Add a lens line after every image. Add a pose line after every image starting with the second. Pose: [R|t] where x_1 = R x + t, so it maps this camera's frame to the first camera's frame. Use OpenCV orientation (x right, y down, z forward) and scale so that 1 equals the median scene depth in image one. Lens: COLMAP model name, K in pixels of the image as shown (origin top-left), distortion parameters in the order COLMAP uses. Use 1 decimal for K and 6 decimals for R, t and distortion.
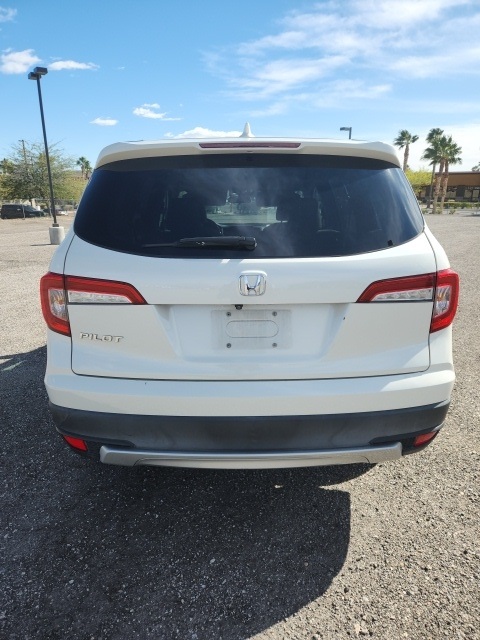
lens RADIAL K [[413.4, 0, 237.6], [0, 413.4, 320.3], [0, 0, 1]] dist [0.080595, -0.068342]
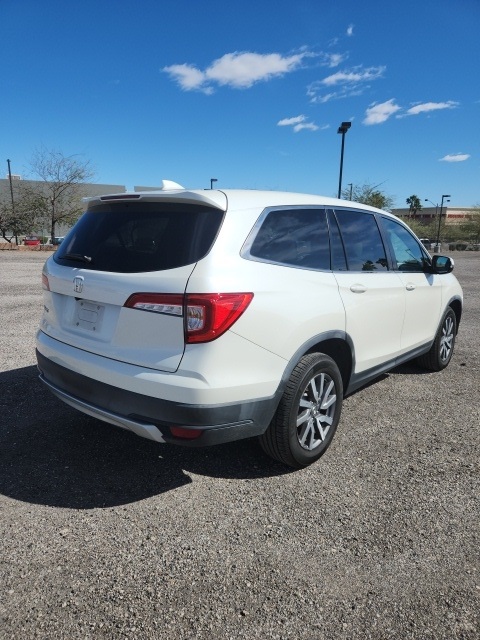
lens RADIAL K [[413.4, 0, 237.6], [0, 413.4, 320.3], [0, 0, 1]] dist [0.080595, -0.068342]
pose [[0.752561, 0.150610, -0.641068, 1.378089], [-0.202687, 0.979212, -0.007886, -0.058899], [0.626554, 0.135871, 0.767443, 0.171234]]
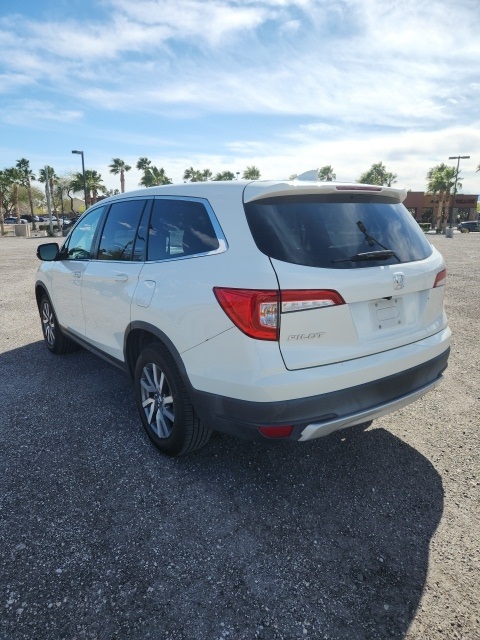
lens RADIAL K [[413.4, 0, 237.6], [0, 413.4, 320.3], [0, 0, 1]] dist [0.080595, -0.068342]
pose [[0.820325, -0.135077, 0.555717, -1.176918], [0.163101, 0.986609, -0.000950, -0.038497], [-0.548147, 0.091417, 0.831371, 0.072621]]
